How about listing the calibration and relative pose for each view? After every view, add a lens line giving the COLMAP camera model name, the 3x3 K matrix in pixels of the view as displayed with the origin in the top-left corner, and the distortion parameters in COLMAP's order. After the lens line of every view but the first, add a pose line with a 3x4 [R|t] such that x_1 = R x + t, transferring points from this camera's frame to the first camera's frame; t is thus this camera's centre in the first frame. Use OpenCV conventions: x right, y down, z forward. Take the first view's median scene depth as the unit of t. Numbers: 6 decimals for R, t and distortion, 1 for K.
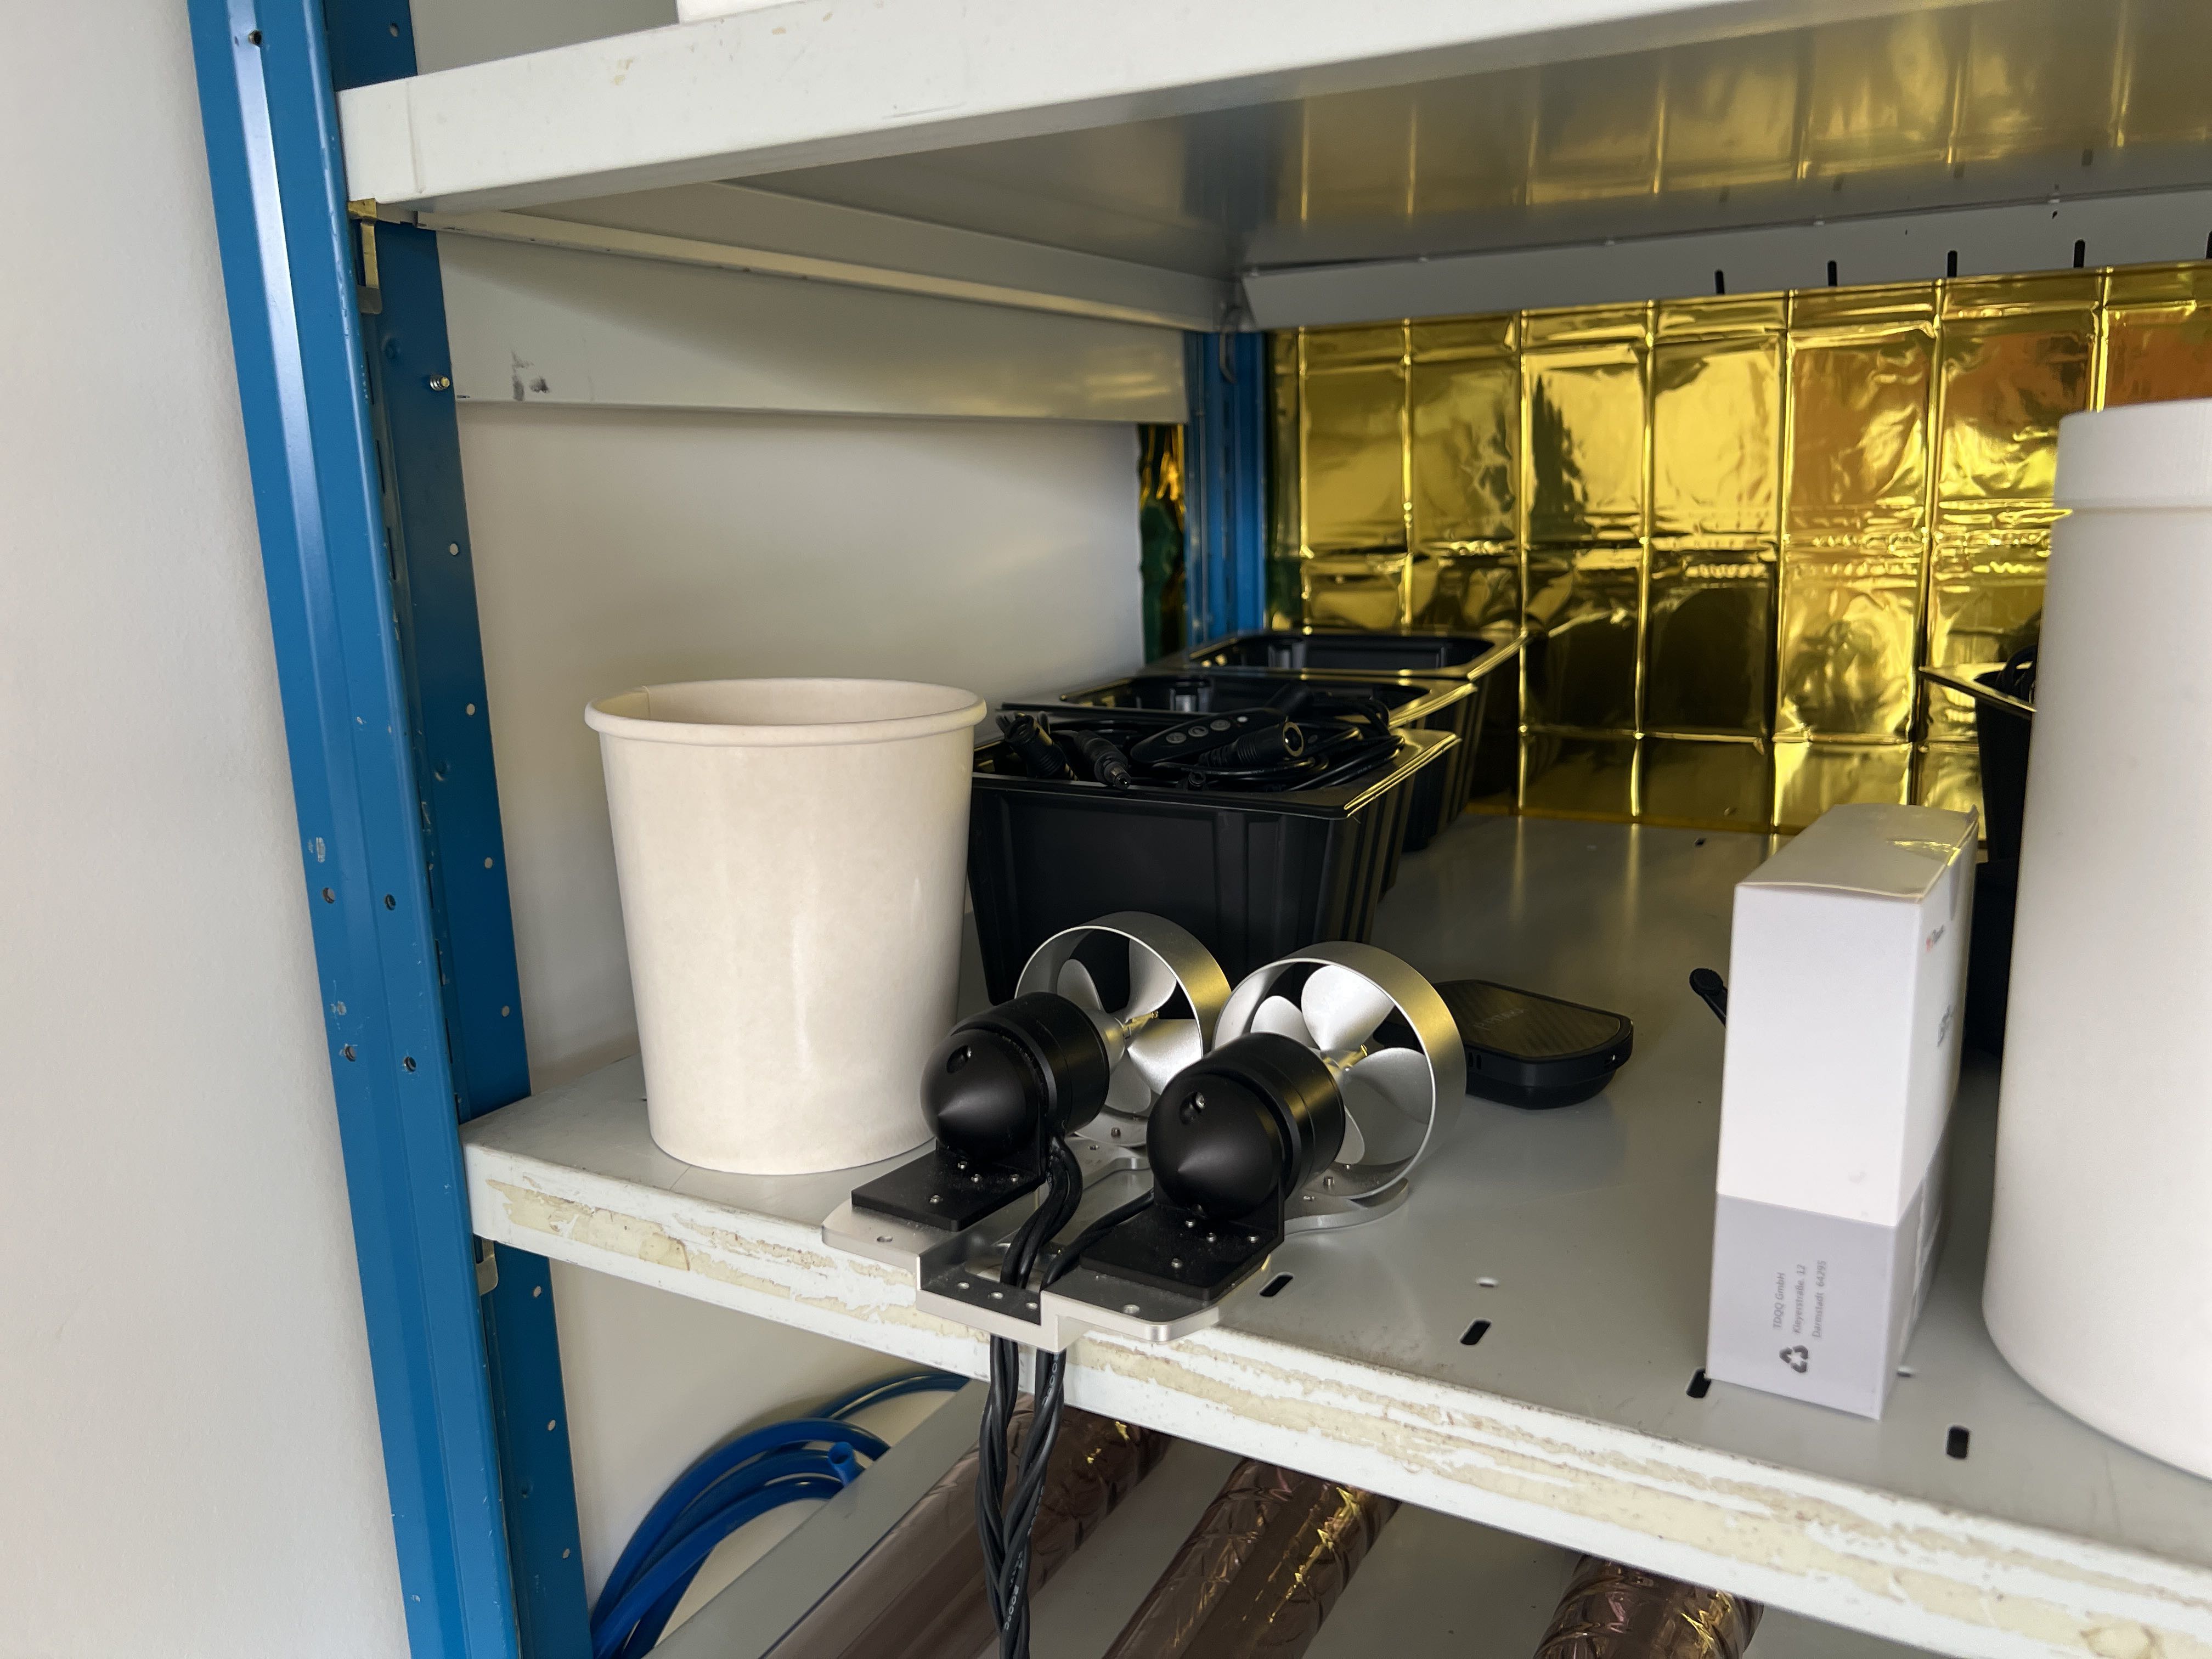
lens RADIAL K [[1670.2, 0, 1106.0], [0, 1670.2, 829.5], [0, 0, 1]] dist [0.061888, -0.083964]
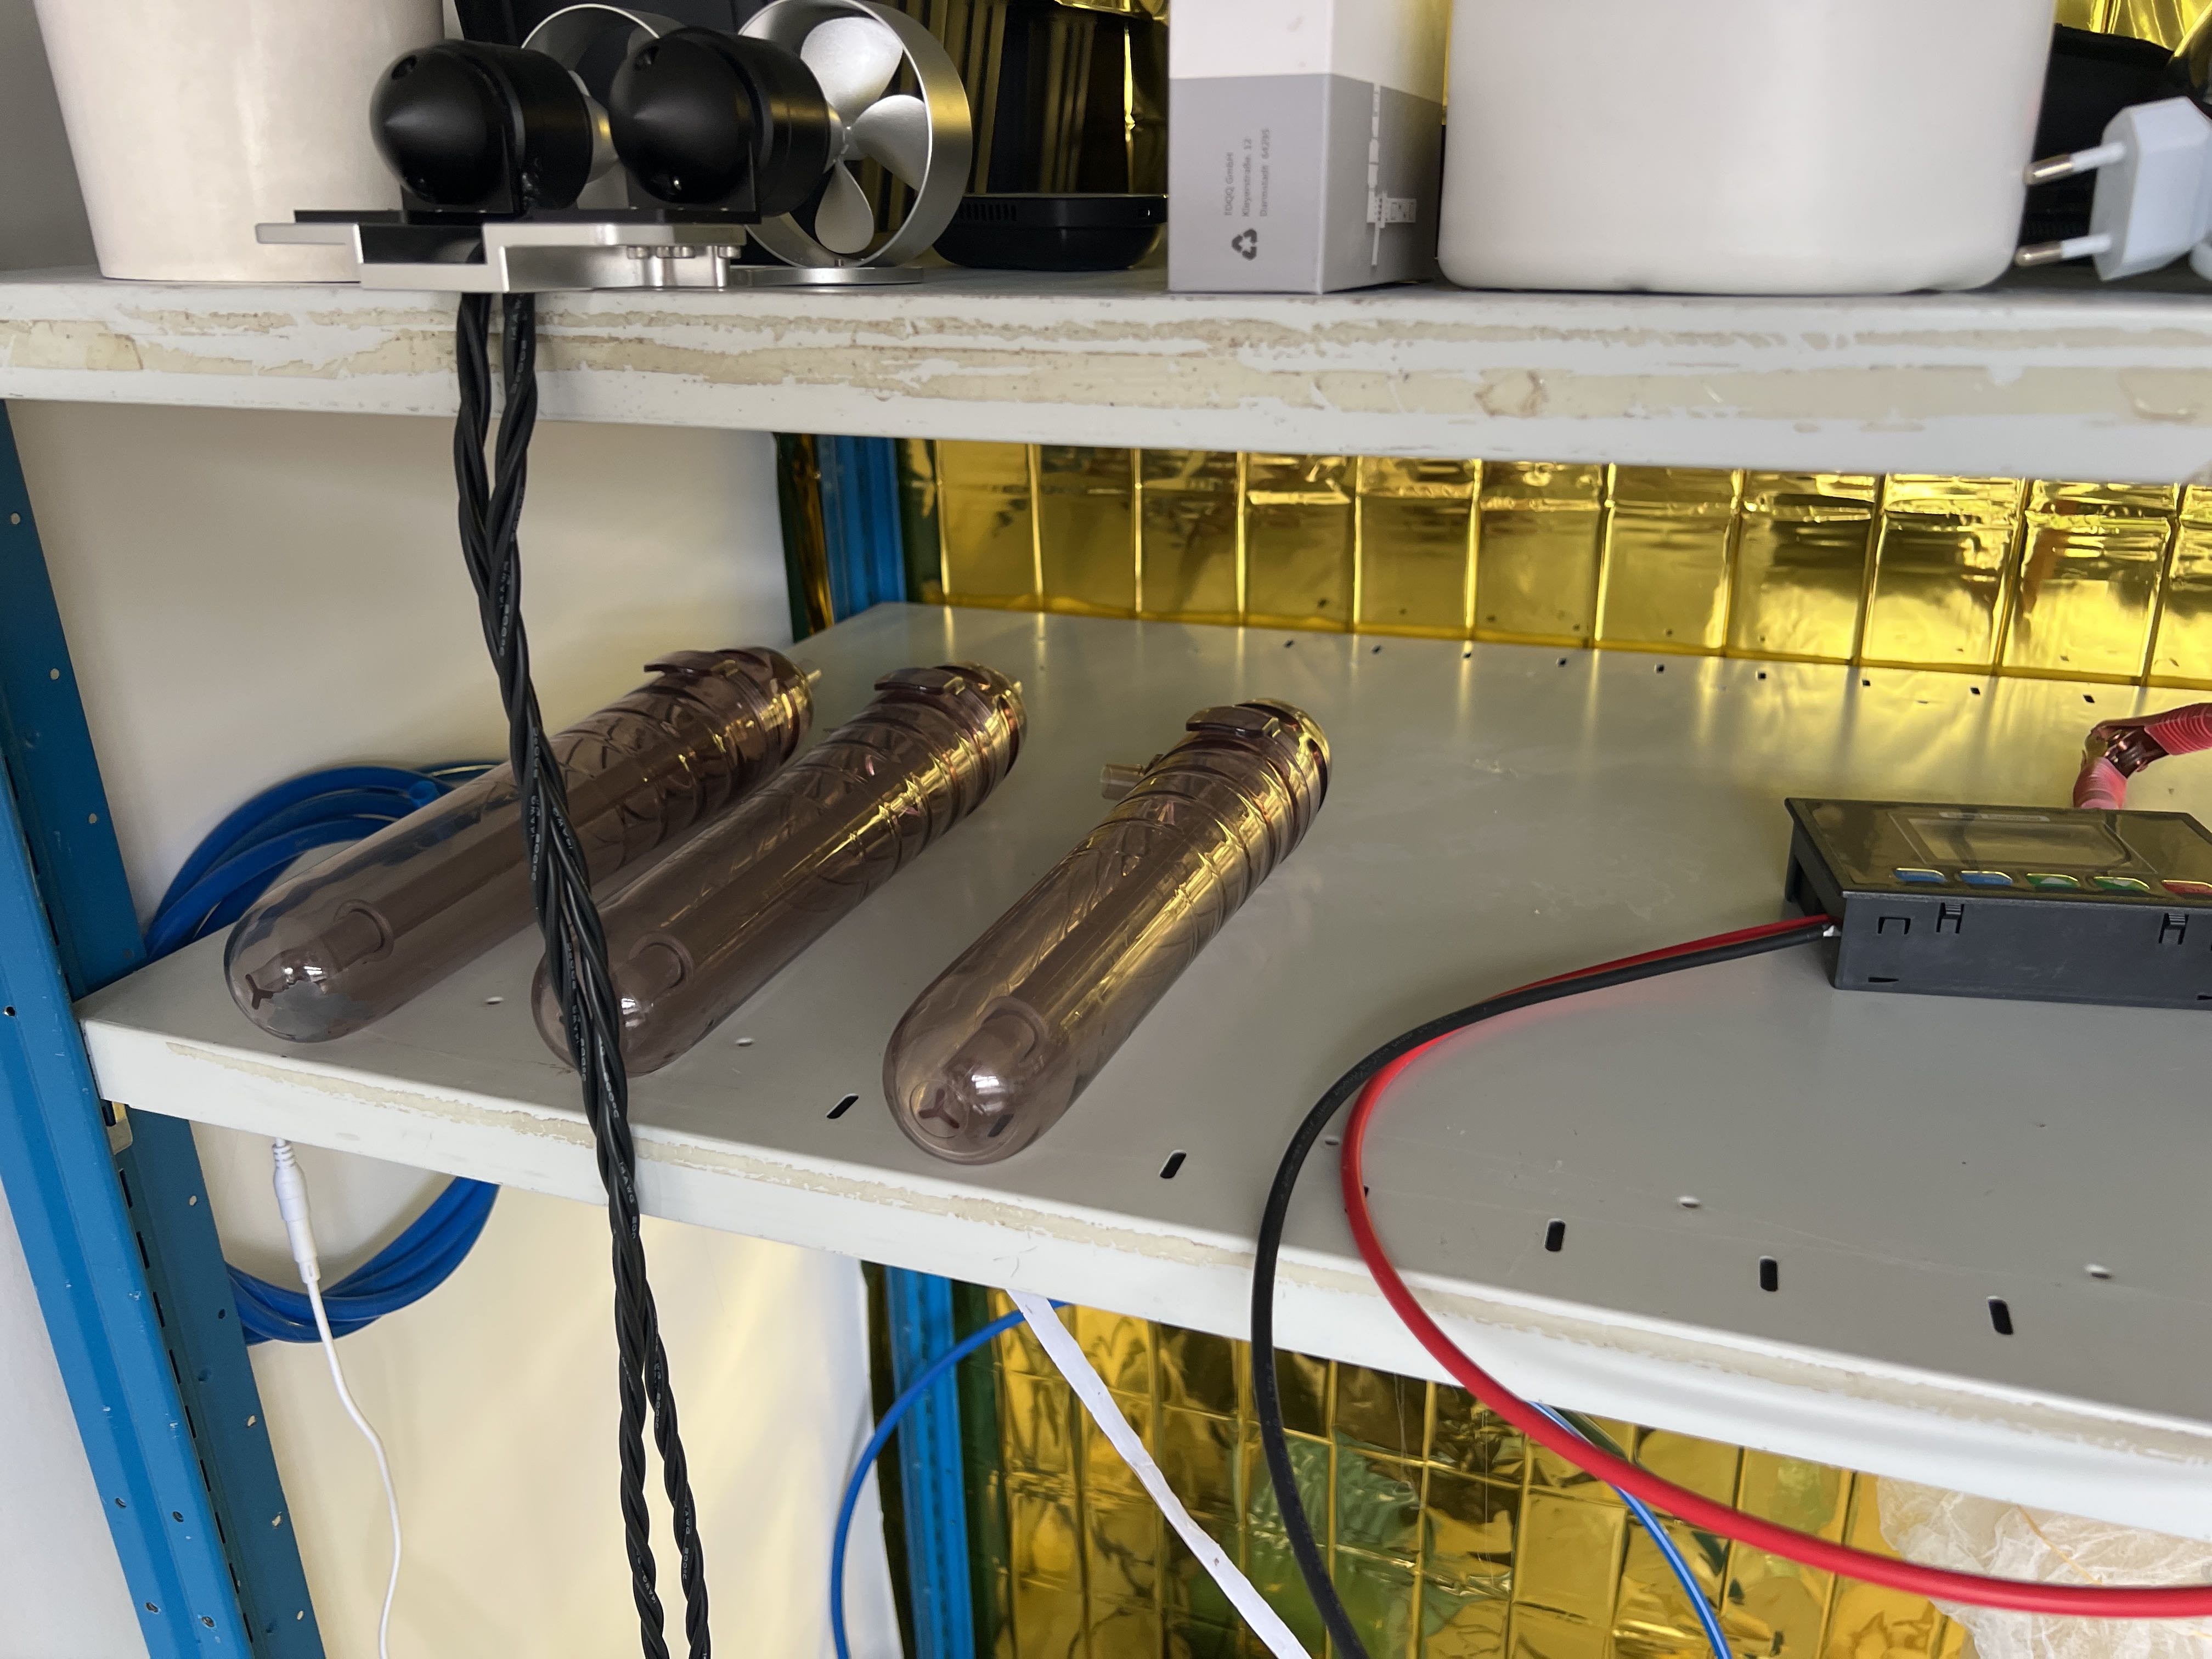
lens RADIAL K [[1681.5, 0, 1106.0], [0, 1681.5, 829.5], [0, 0, 1]] dist [0.002498, -0.003286]
pose [[0.985570, -0.053394, 0.160628, 0.140577], [0.026563, 0.985976, 0.164761, 0.479471], [-0.167172, -0.158117, 0.973166, -0.026716]]
